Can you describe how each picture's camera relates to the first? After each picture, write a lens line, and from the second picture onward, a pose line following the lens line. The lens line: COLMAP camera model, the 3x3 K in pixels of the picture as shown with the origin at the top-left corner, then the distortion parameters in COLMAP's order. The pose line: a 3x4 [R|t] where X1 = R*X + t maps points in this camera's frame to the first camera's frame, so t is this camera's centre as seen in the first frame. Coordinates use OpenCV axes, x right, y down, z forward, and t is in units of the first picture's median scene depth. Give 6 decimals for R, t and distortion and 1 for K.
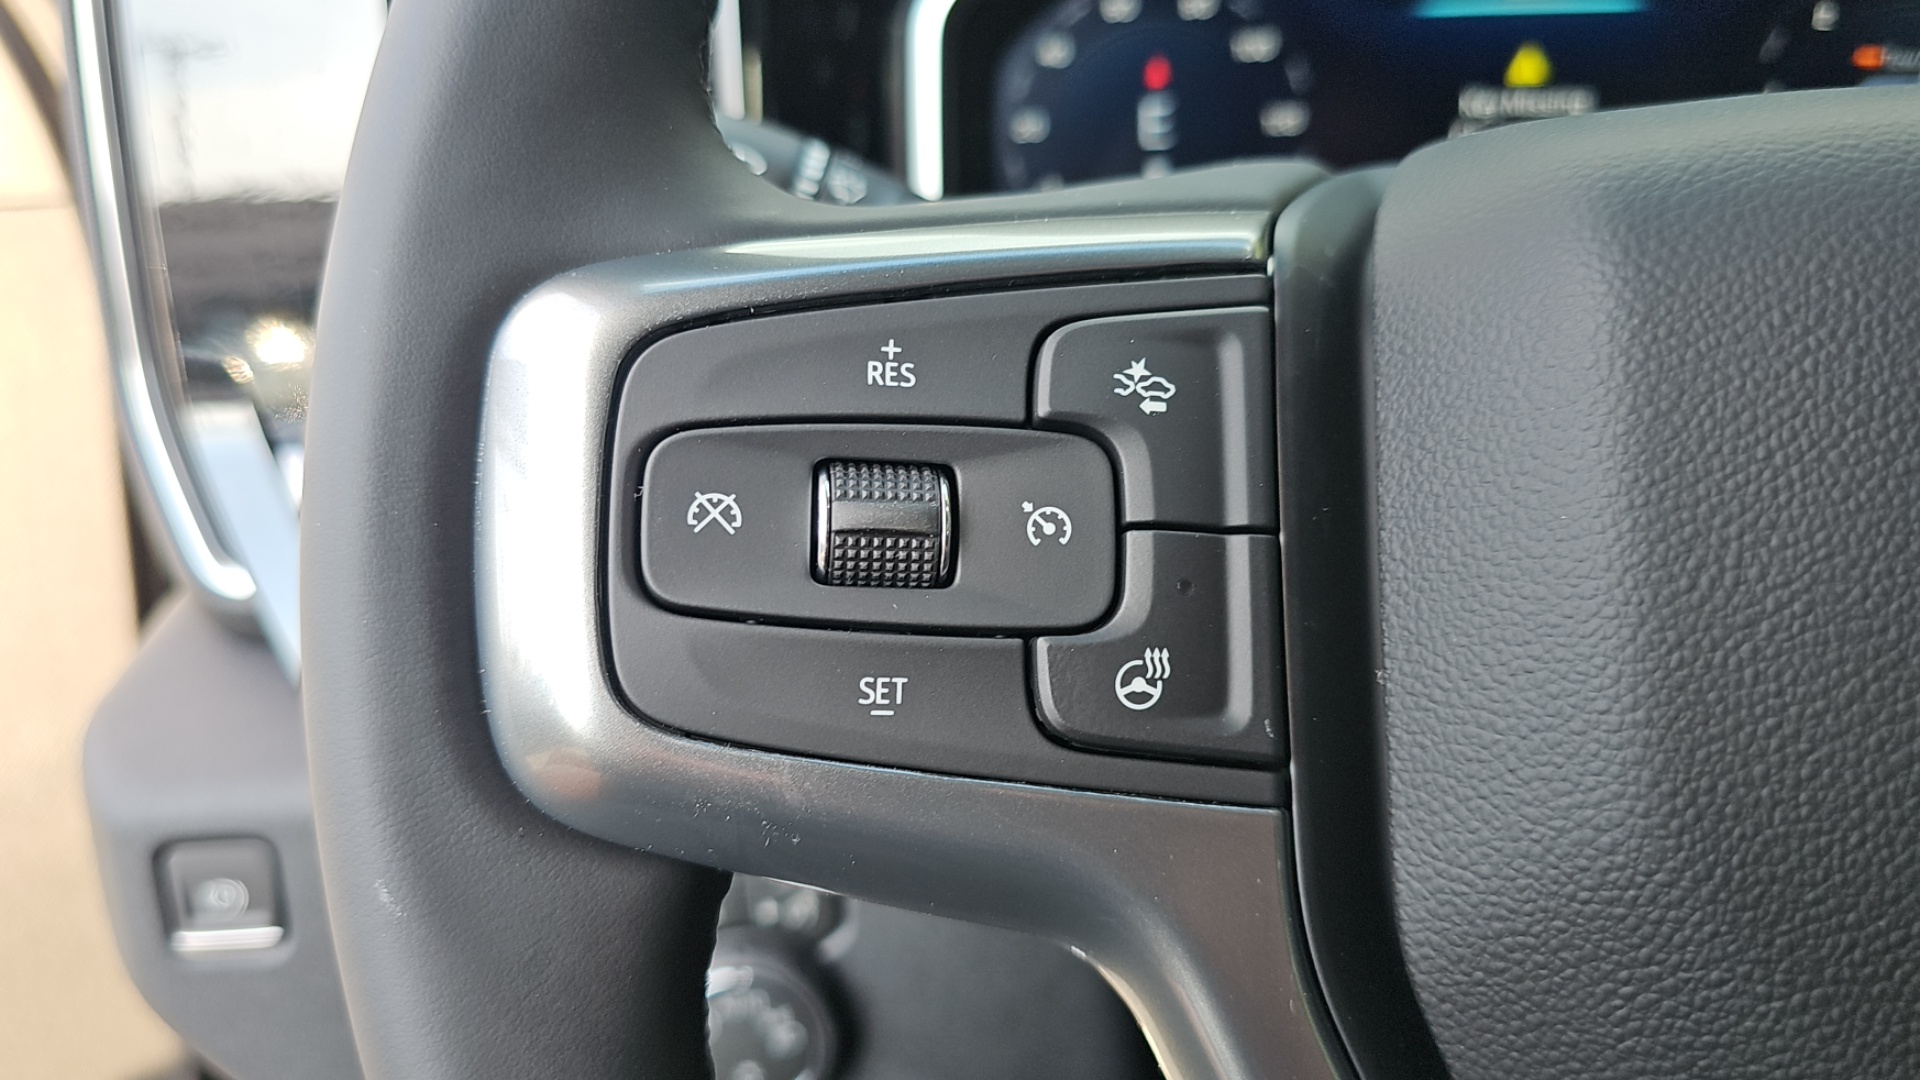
lens RADIAL K [[1392.6, 0, 958.4], [0, 1392.6, 547.1], [0, 0, 1]] dist [0.072362, -0.082756]
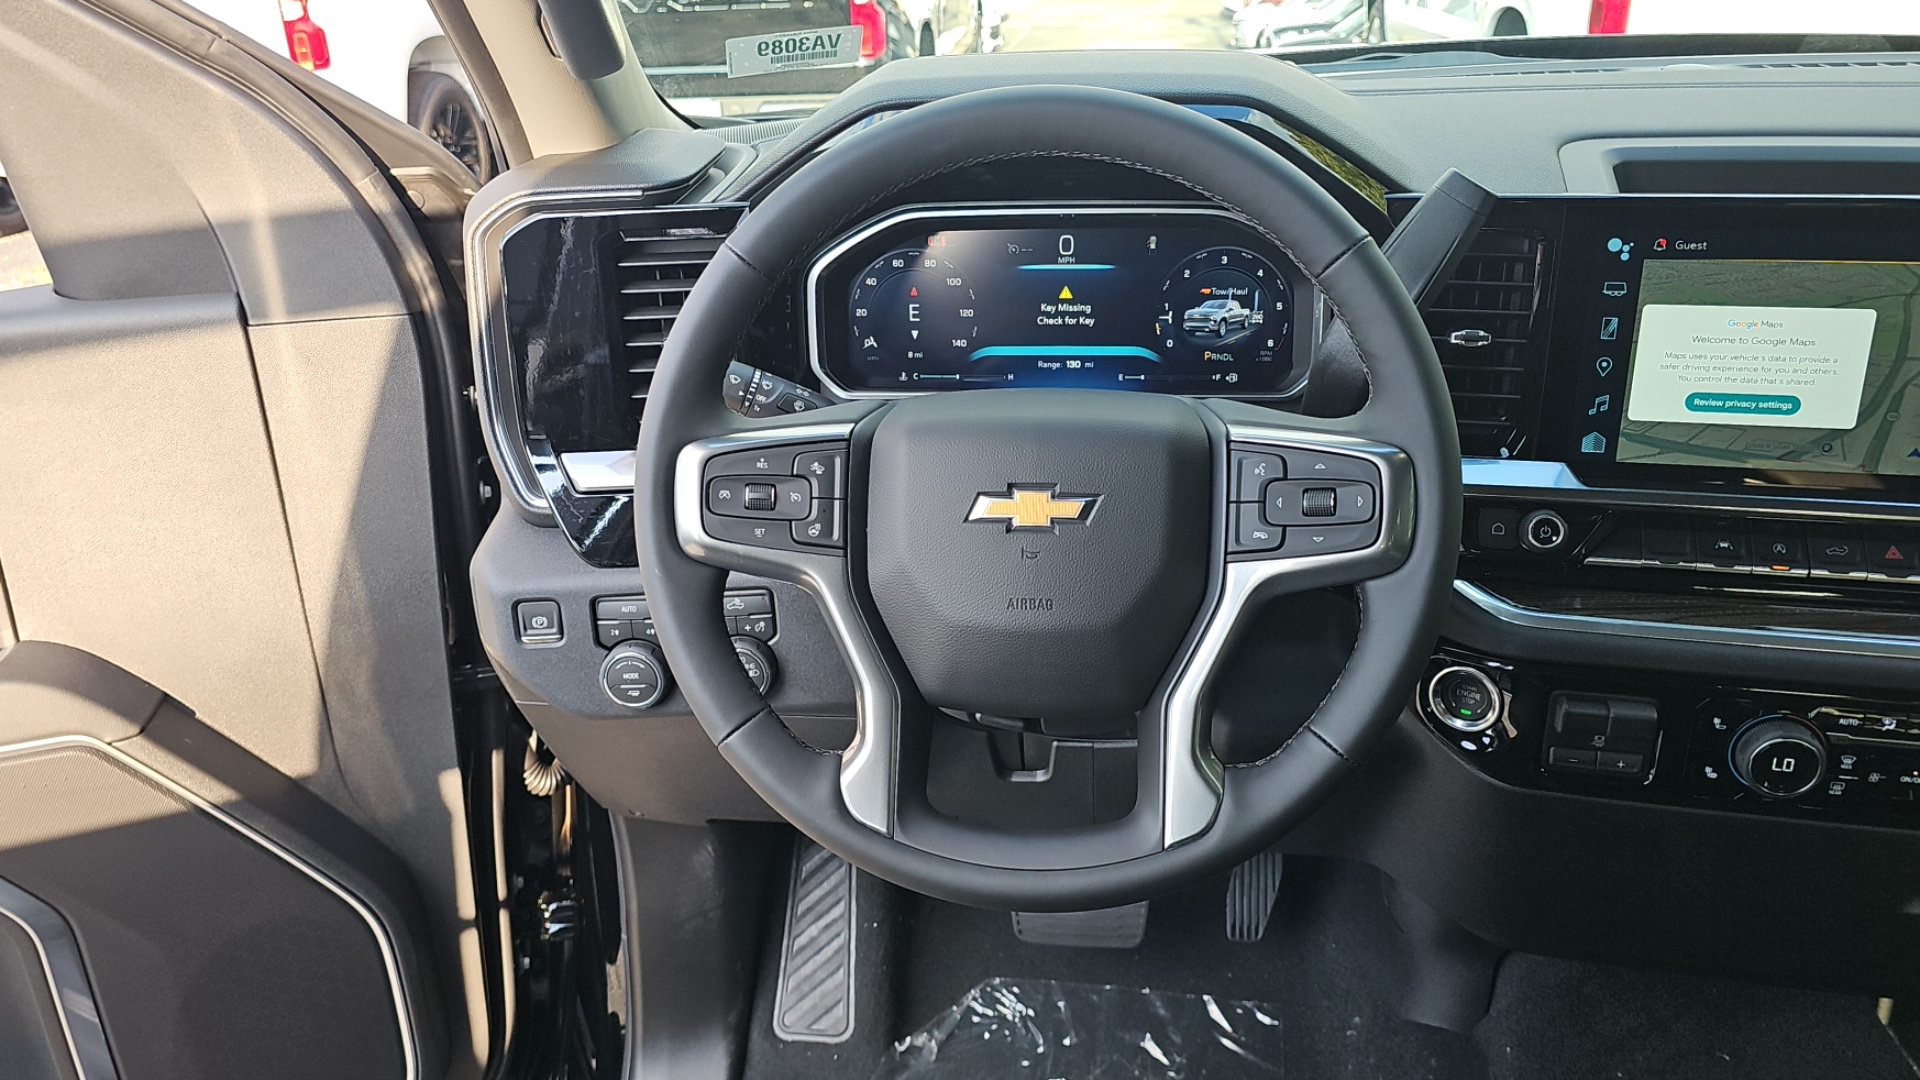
lens RADIAL K [[1392.6, 0, 958.4], [0, 1392.6, 547.1], [0, 0, 1]] dist [0.072362, -0.082756]
pose [[0.999929, 0.008937, -0.007930, 0.652503], [-0.008392, 0.997768, 0.066241, -0.165542], [0.008504, -0.066170, 0.997772, -3.709585]]
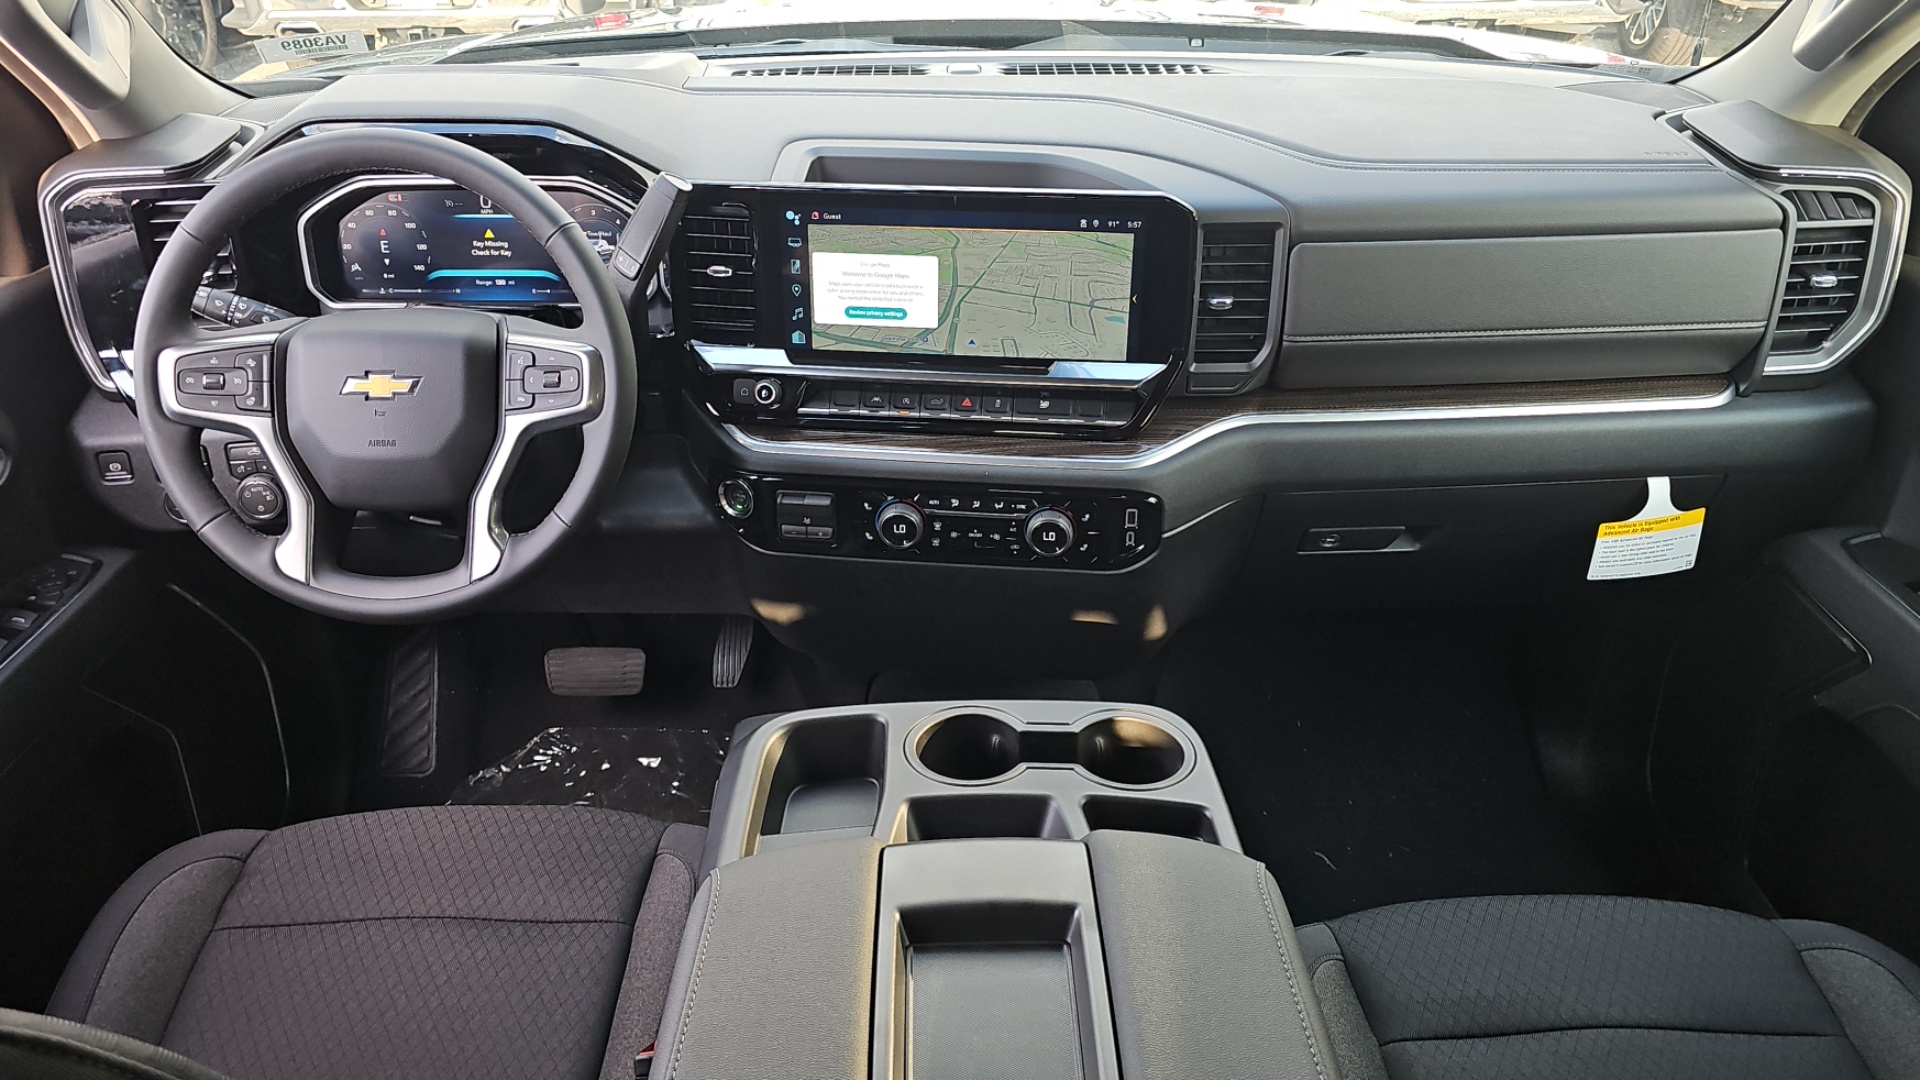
lens RADIAL K [[1443.1, 0, 1000.5], [0, 1443.1, 537.7], [0, 0, 1]] dist [0.067932, -0.095954]
pose [[0.992570, -0.023749, 0.119331, 3.250517], [0.004873, 0.987737, 0.156051, -0.397861], [-0.121574, -0.154310, 0.980514, -7.519018]]
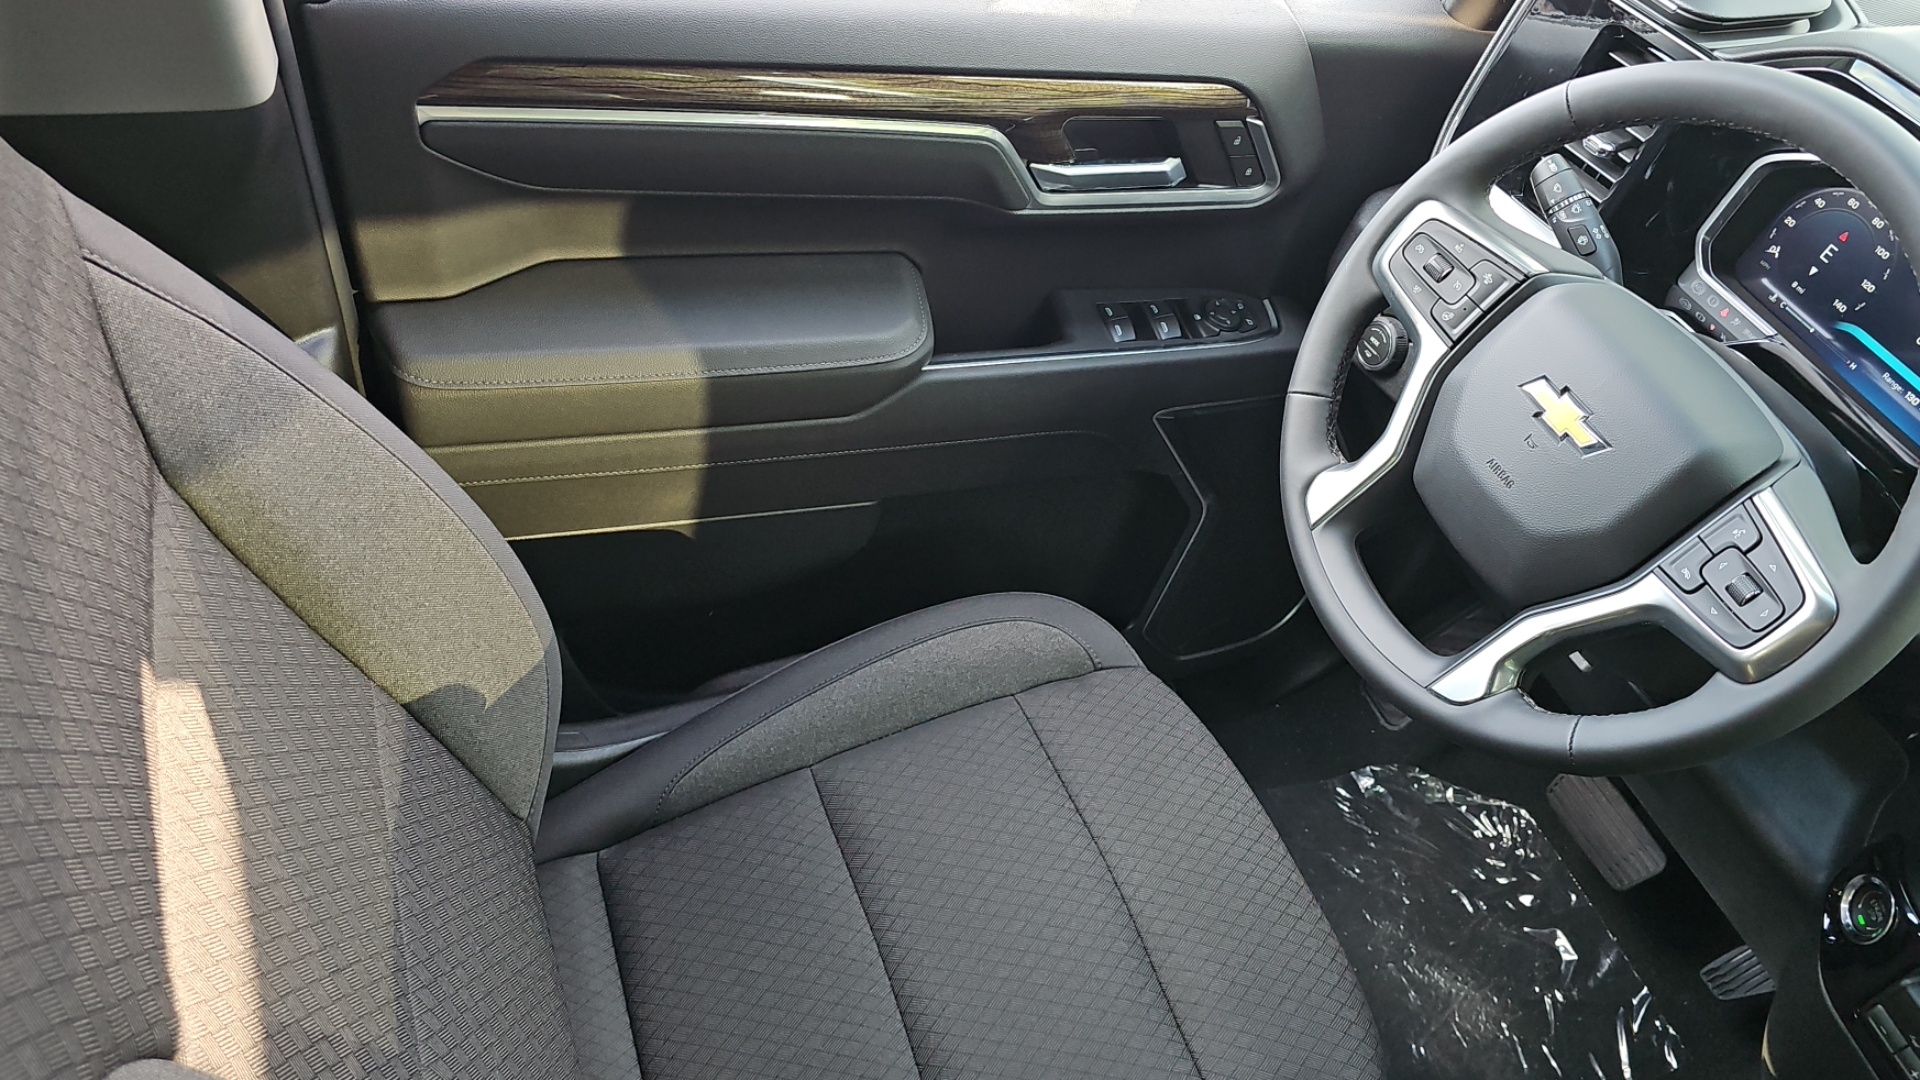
lens RADIAL K [[1415.4, 0, 964.6], [0, 1415.4, 518.4], [0, 0, 1]] dist [0.068530, -0.090010]
pose [[0.437670, 0.714393, -0.545974, 3.085050], [-0.499711, 0.698070, 0.512823, -1.354276], [0.747485, 0.048382, 0.662514, -4.398960]]
